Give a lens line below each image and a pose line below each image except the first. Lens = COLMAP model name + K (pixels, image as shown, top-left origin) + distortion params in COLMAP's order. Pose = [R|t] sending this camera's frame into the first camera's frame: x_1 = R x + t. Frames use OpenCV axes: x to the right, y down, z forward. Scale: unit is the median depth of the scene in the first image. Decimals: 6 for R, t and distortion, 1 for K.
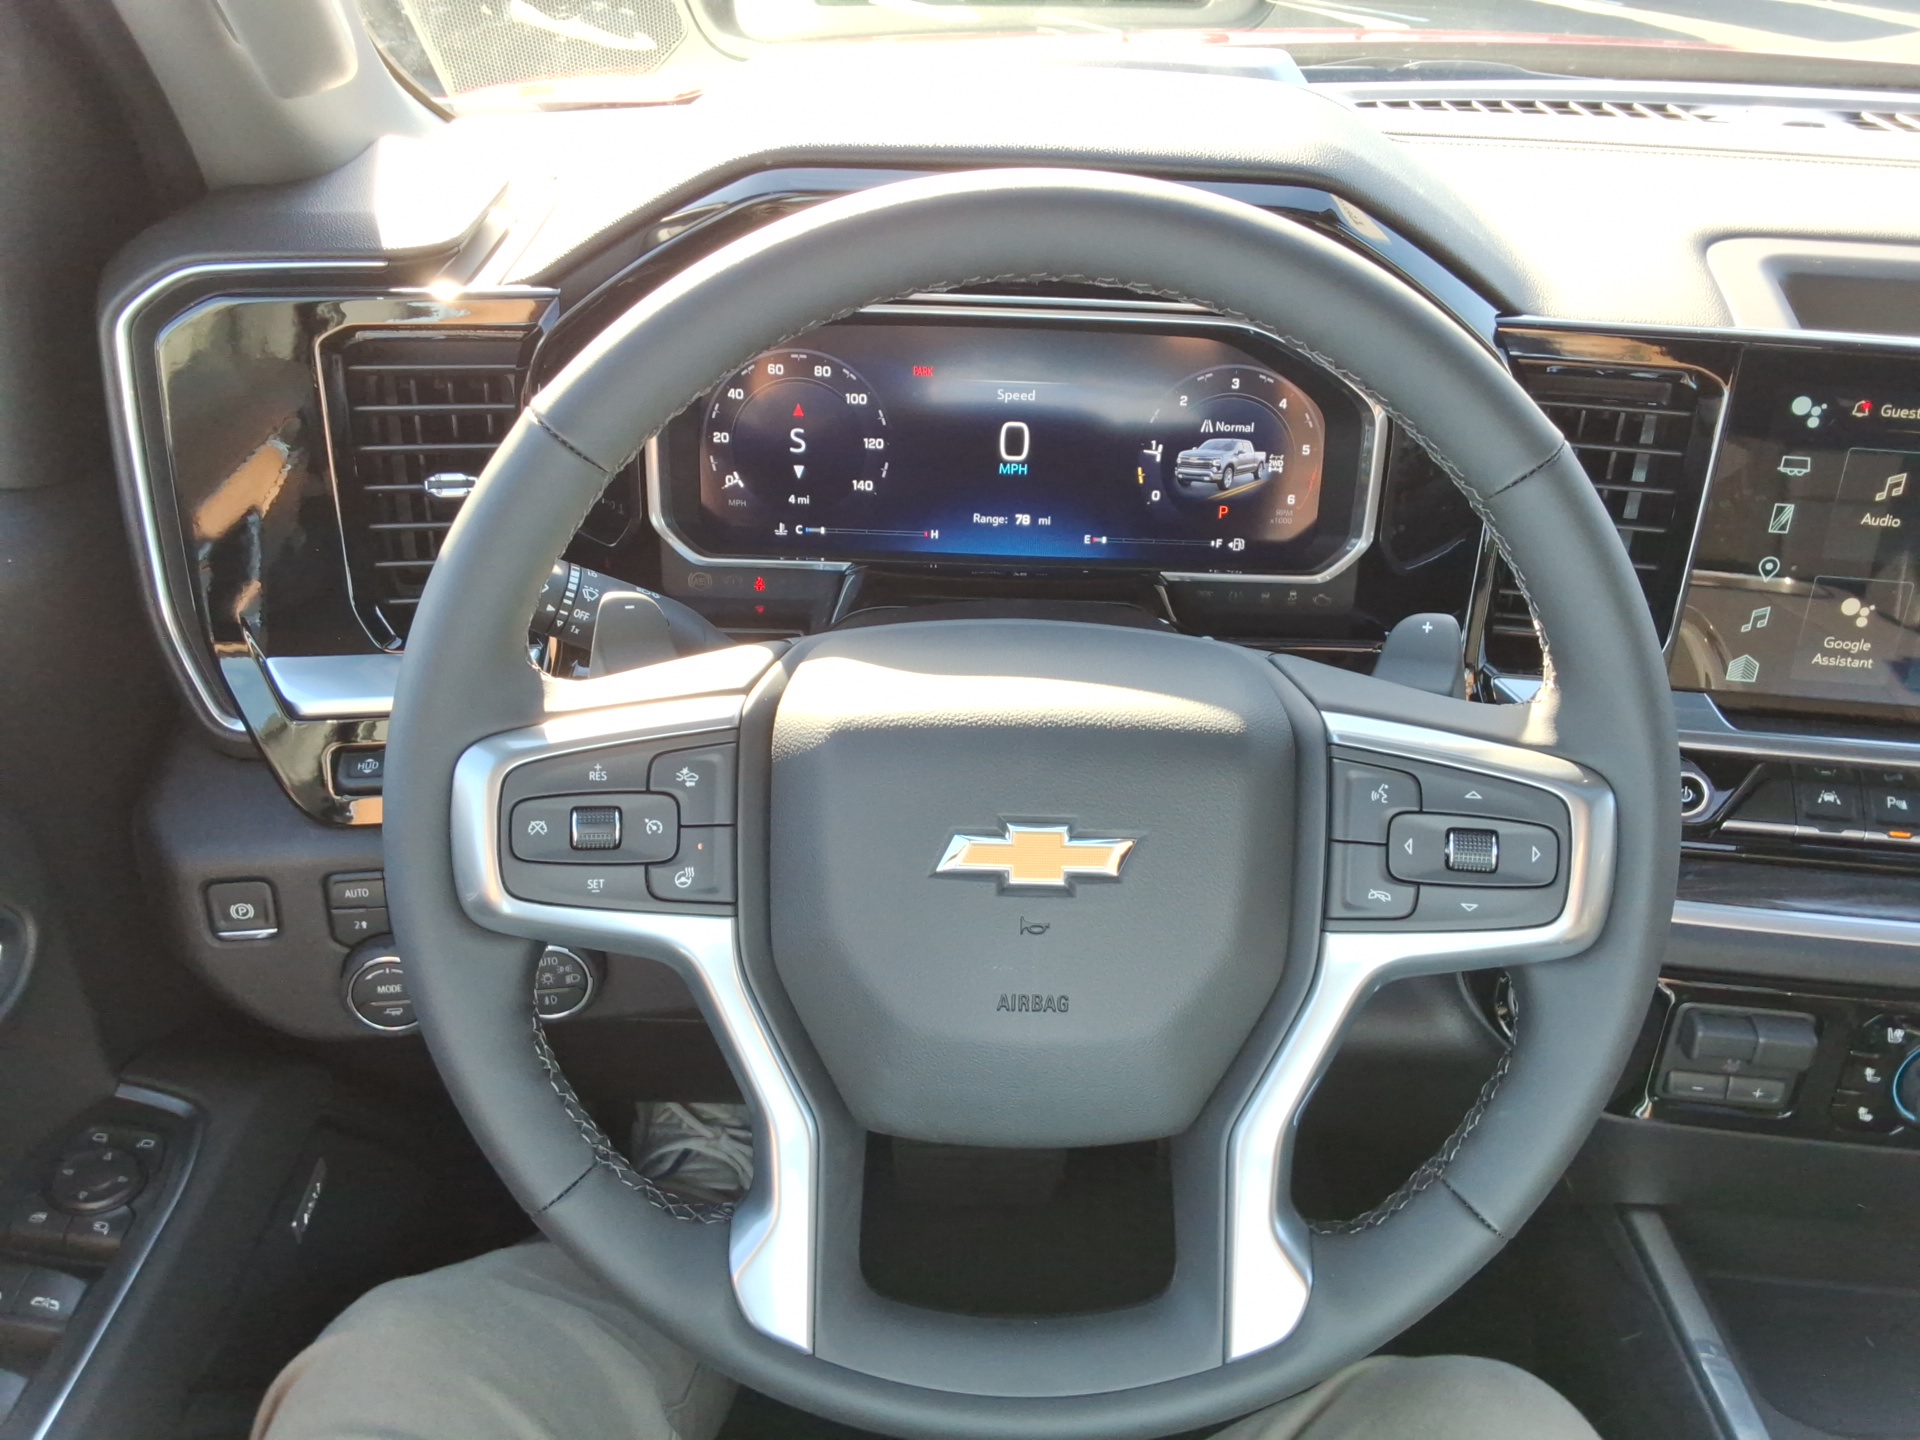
lens RADIAL K [[1545.8, 0, 968.8], [0, 1545.8, 698.6], [0, 0, 1]] dist [0.113245, -0.172380]
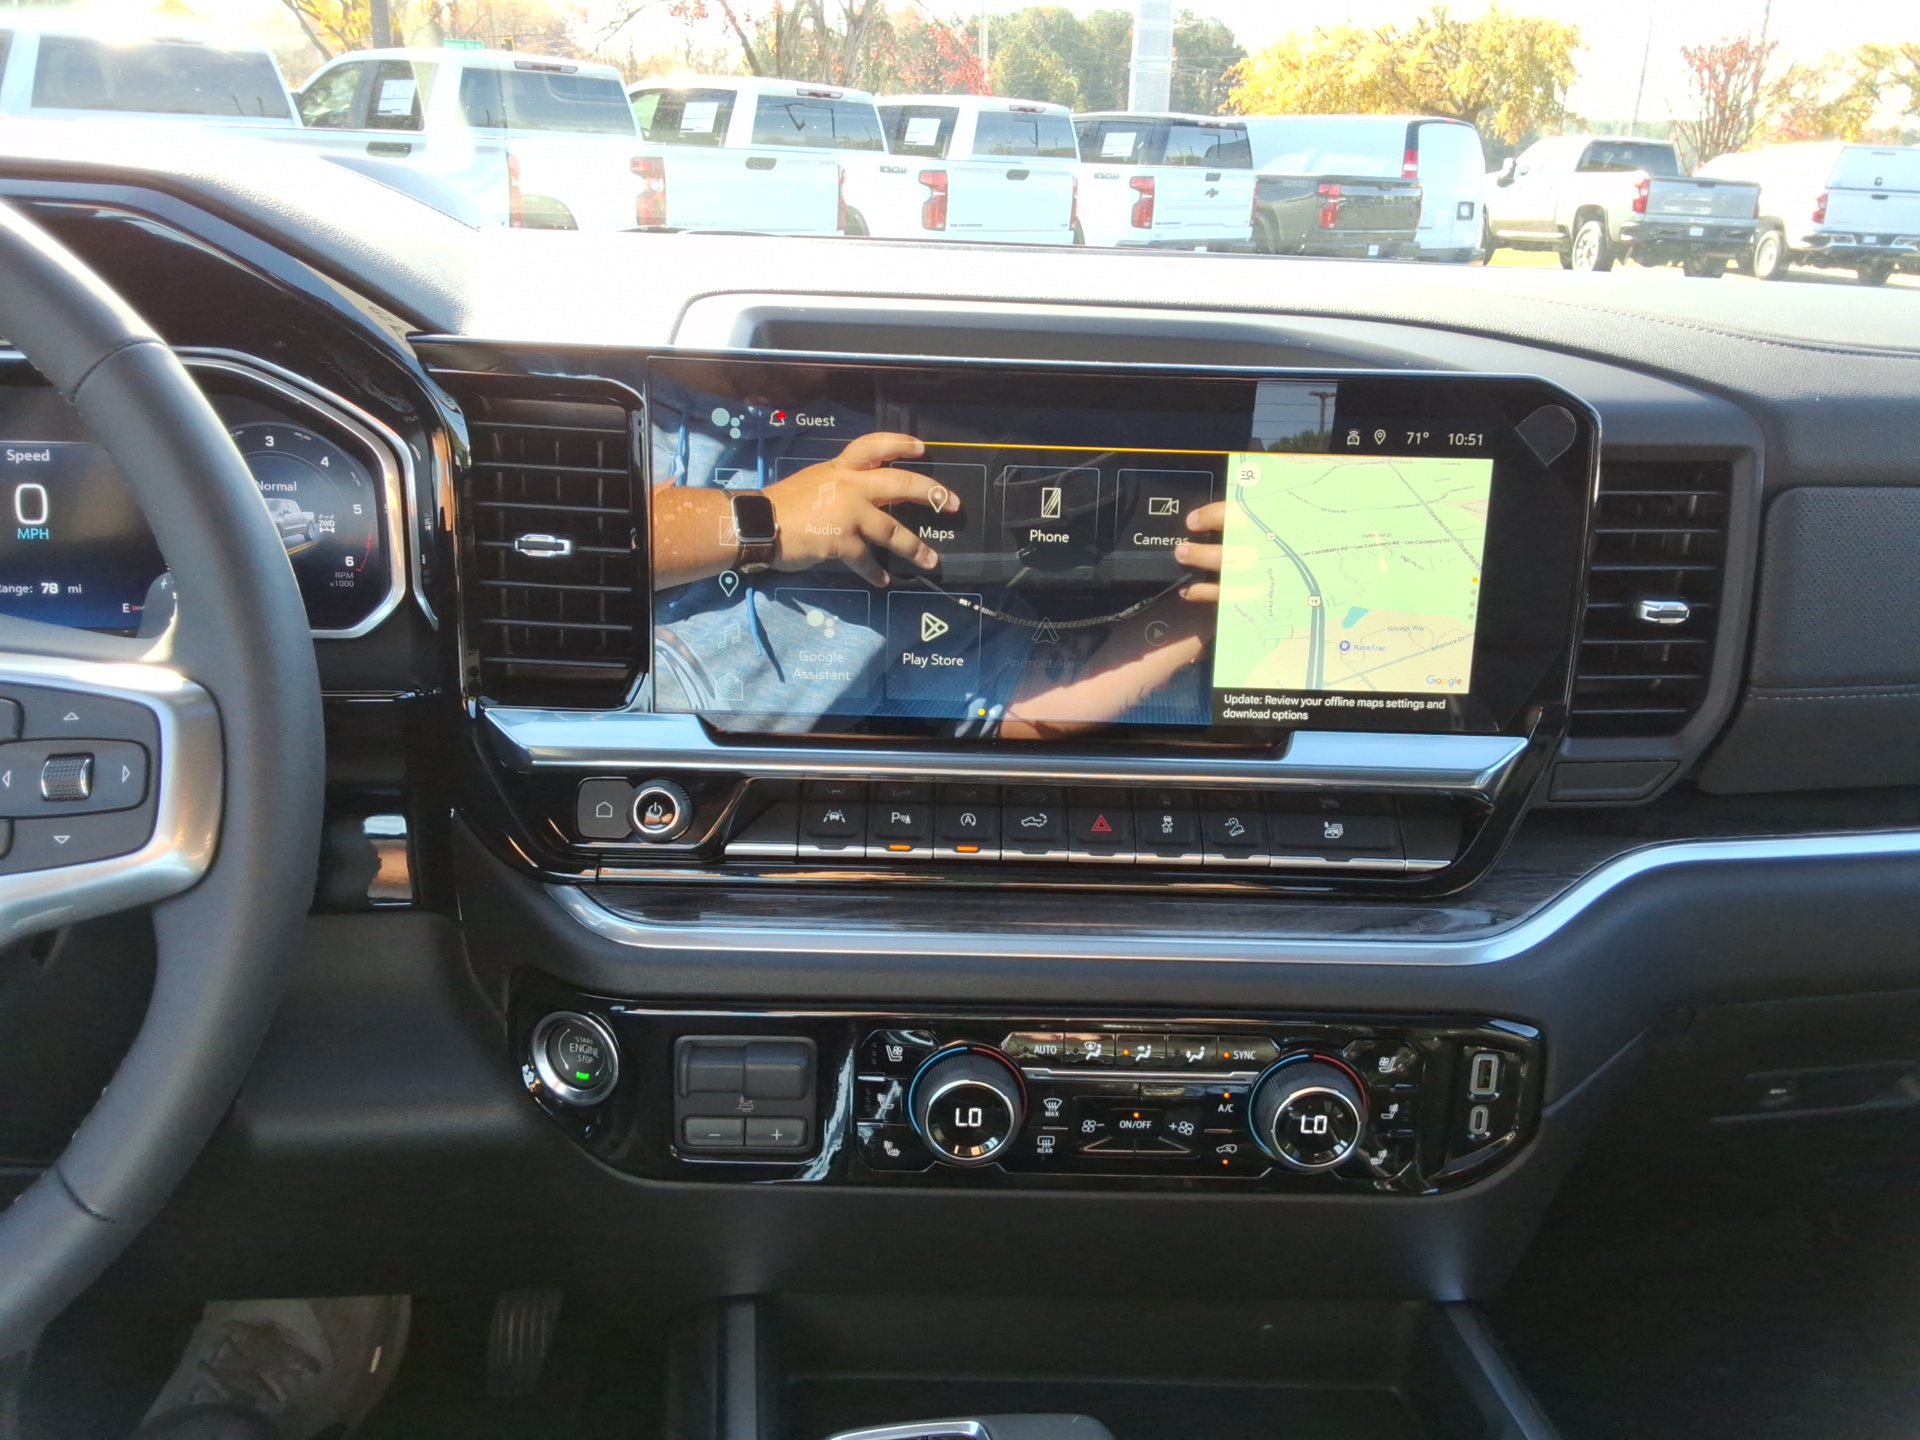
lens RADIAL K [[1545.8, 0, 966.0], [0, 1545.8, 710.7], [0, 0, 1]] dist [0.113245, -0.172380]
pose [[0.991460, -0.036773, 0.125121, 0.610071], [0.059562, 0.981194, -0.183604, 0.217011], [-0.116016, 0.189488, 0.975005, 0.034456]]
